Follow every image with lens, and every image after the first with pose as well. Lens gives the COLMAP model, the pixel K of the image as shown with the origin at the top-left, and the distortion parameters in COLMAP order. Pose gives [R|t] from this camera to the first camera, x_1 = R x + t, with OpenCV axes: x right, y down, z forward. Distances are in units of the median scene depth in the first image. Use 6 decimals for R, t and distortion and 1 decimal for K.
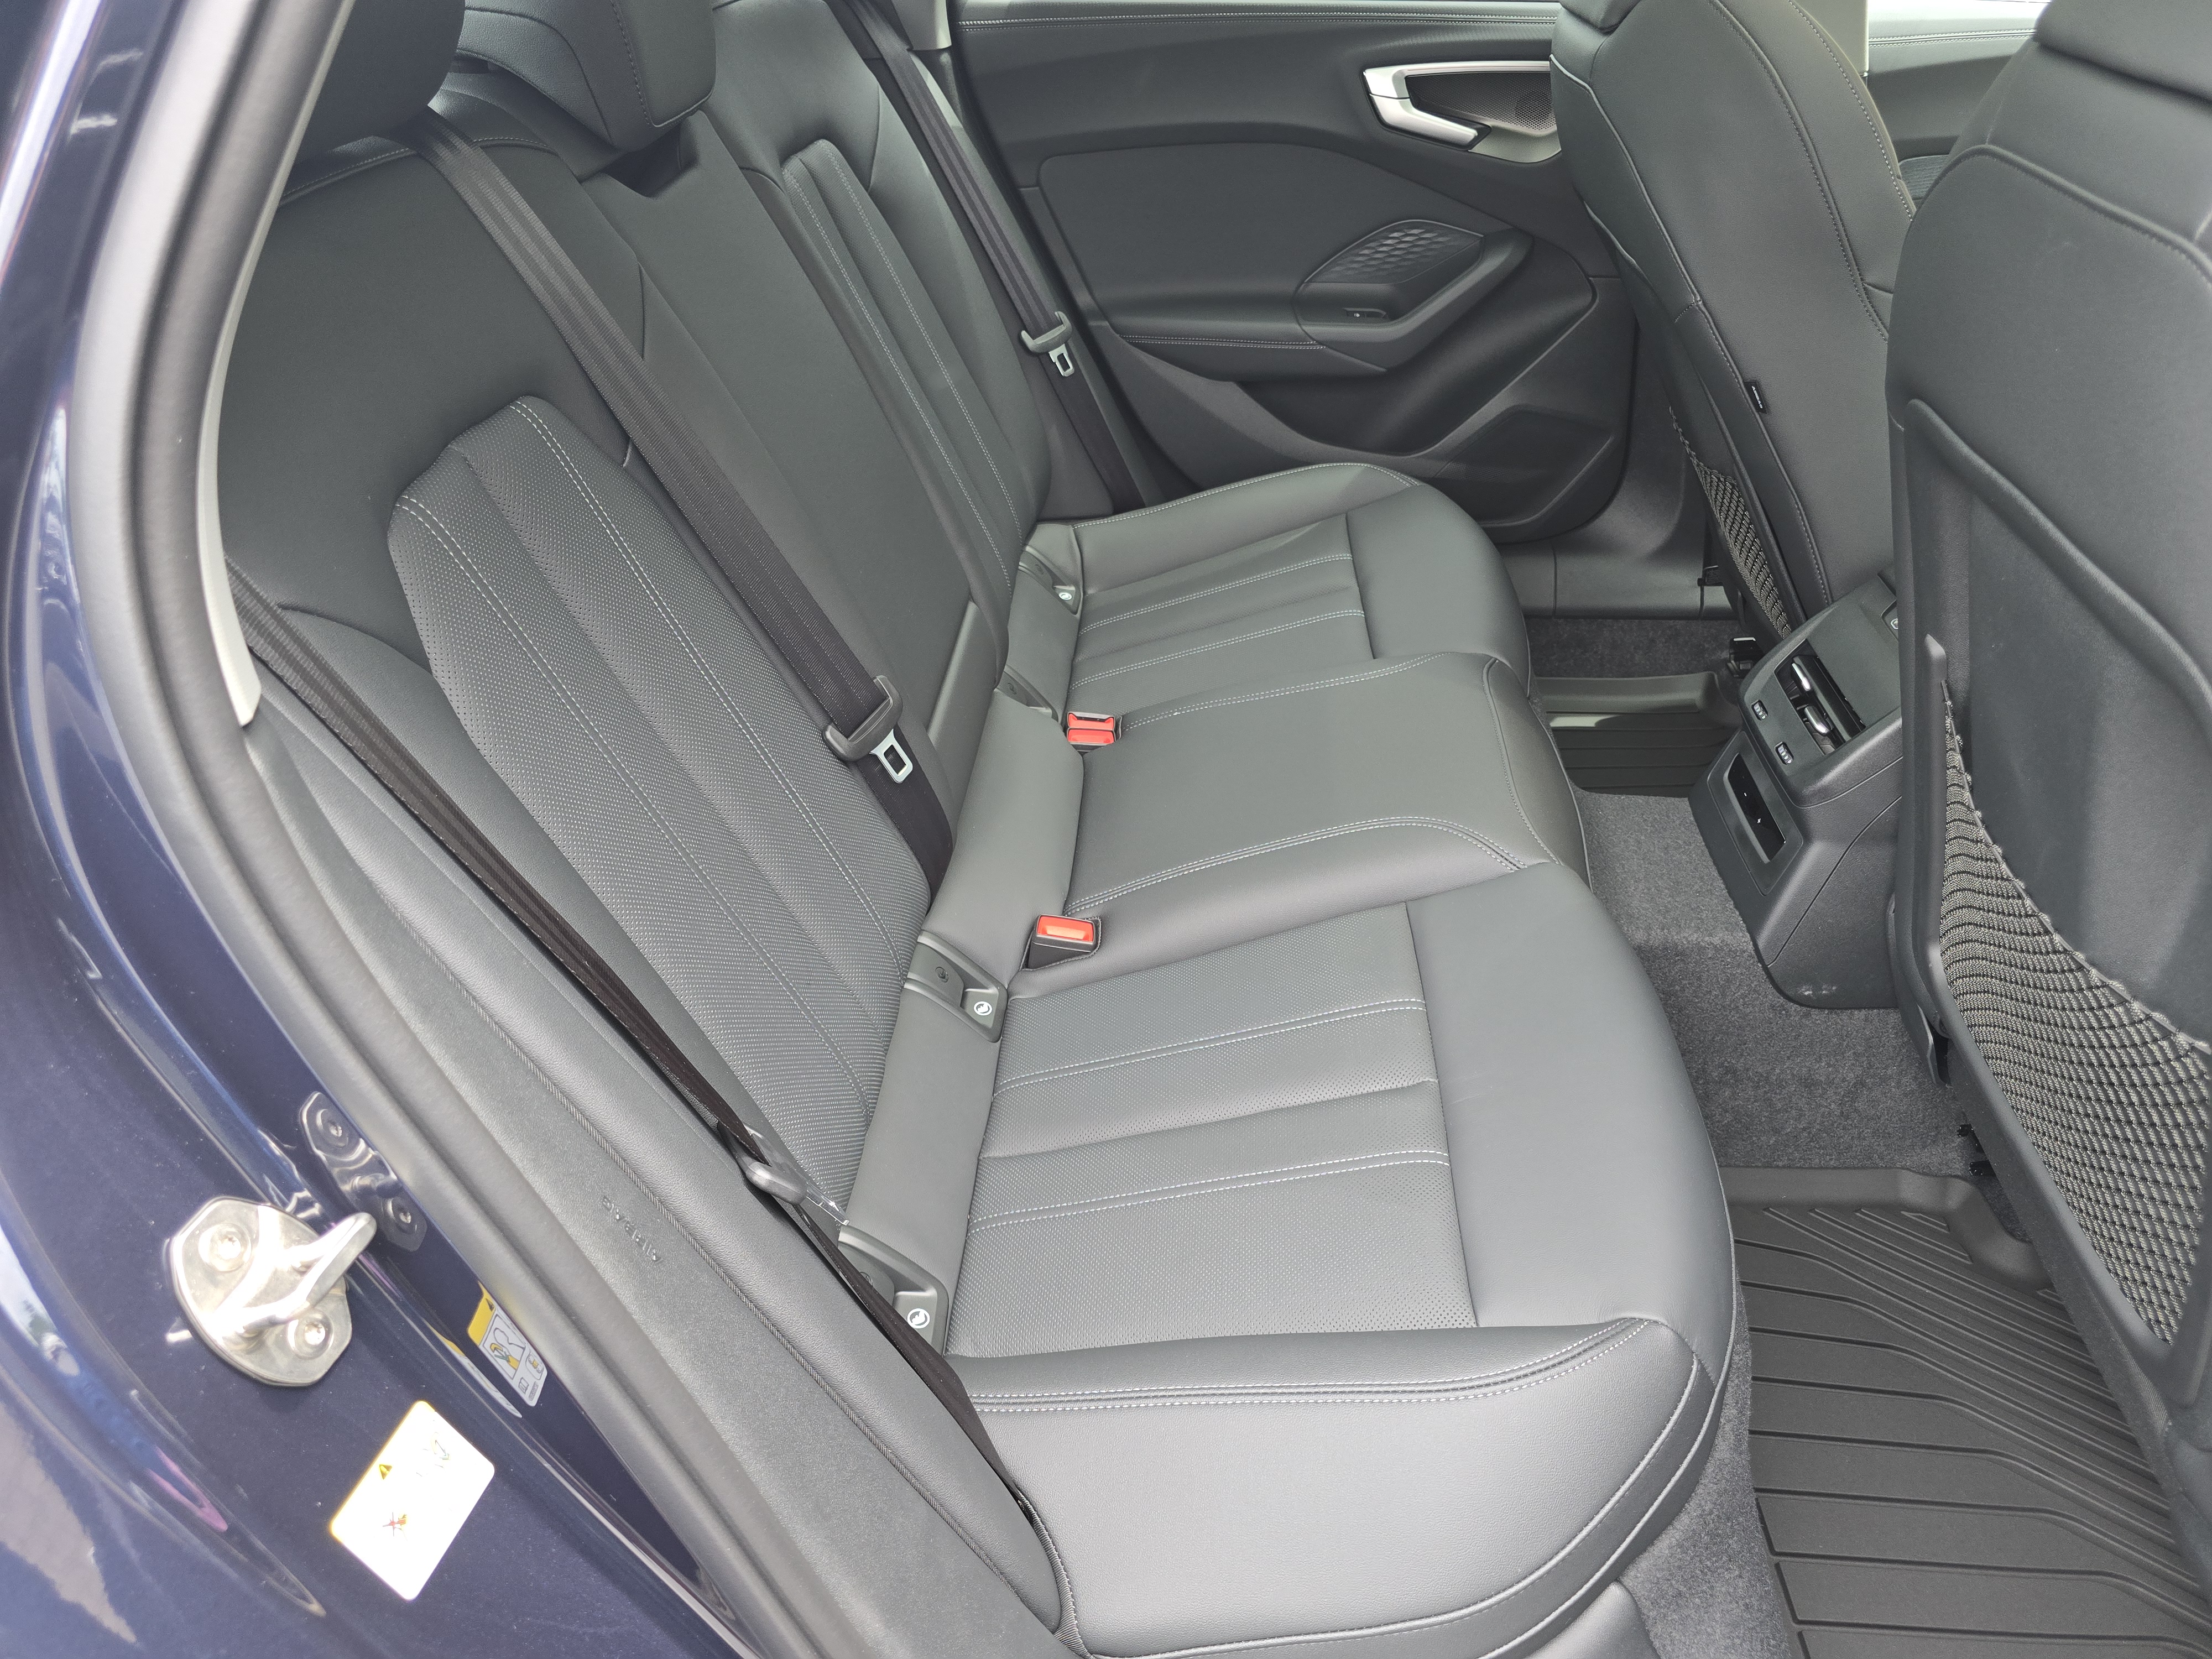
lens RADIAL K [[1557.6, 0, 1111.0], [0, 1557.6, 834.1], [0, 0, 1]] dist [0.045371, -0.045406]
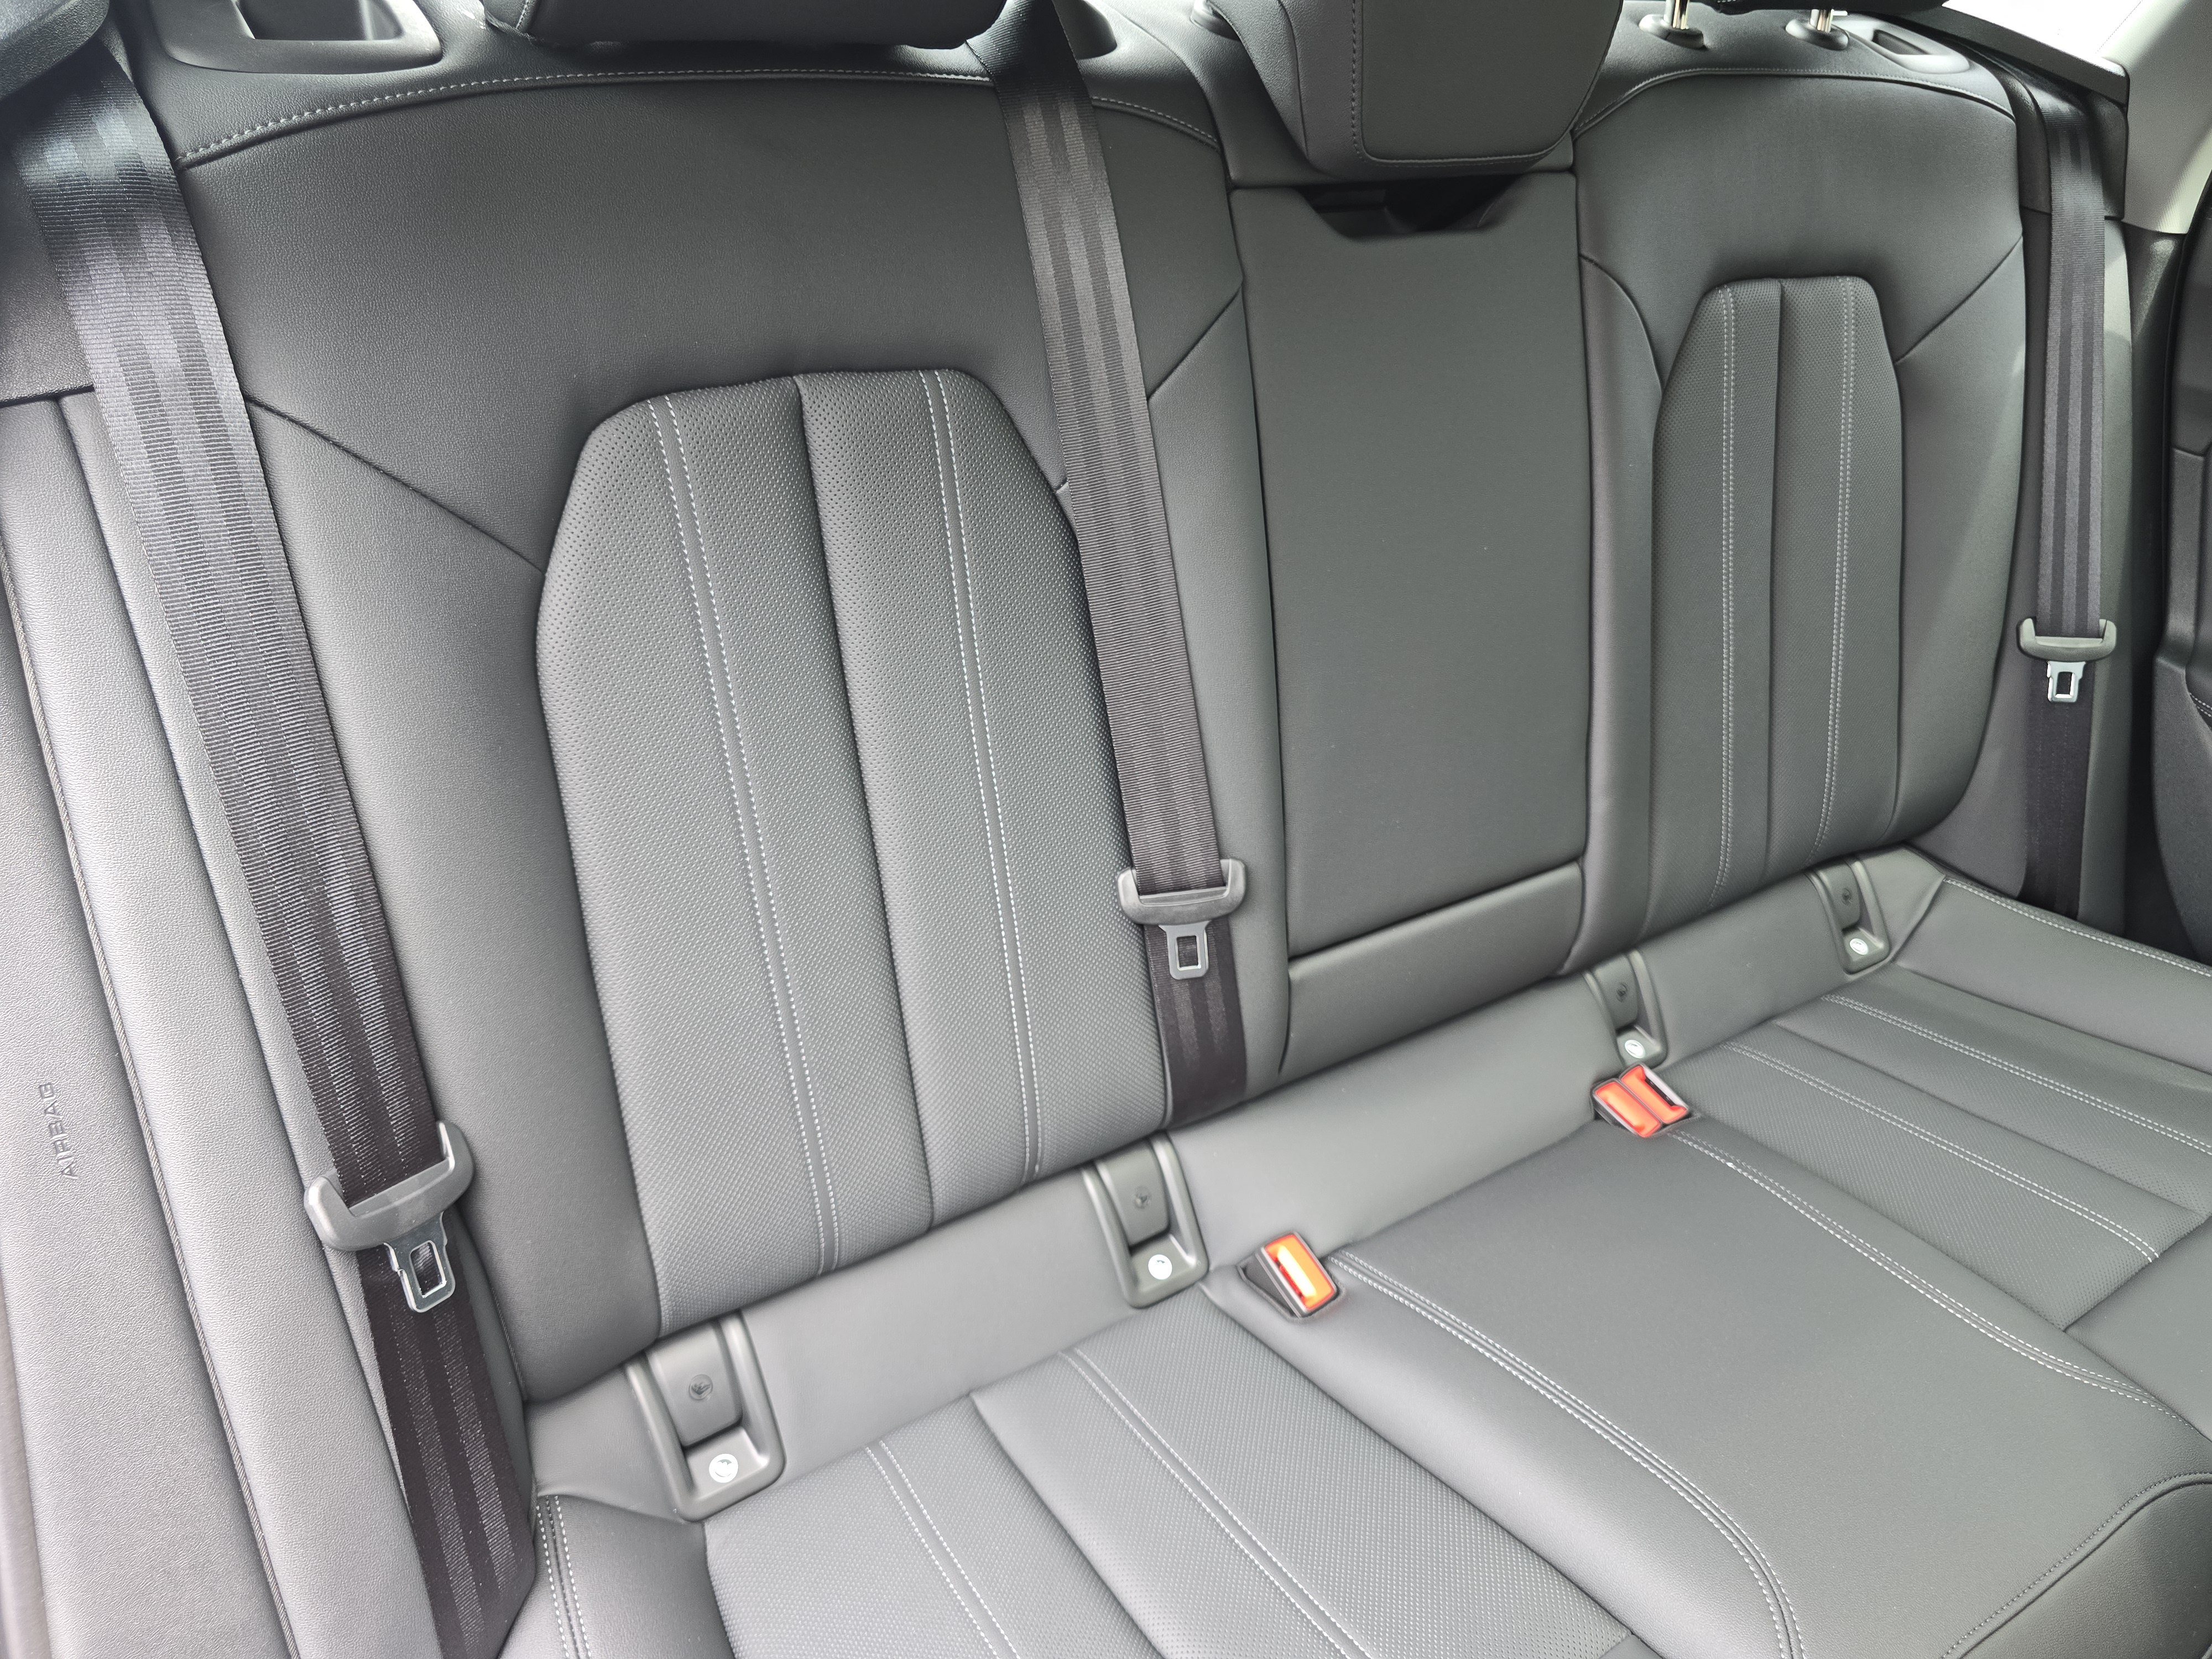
lens RADIAL K [[1557.6, 0, 1105.5], [0, 1557.6, 820.8], [0, 0, 1]] dist [0.045371, -0.045406]
pose [[0.575620, 0.560123, -0.595755, 0.191079], [-0.566150, 0.798686, 0.203900, -0.166104], [0.590031, 0.219918, 0.776853, 0.229943]]
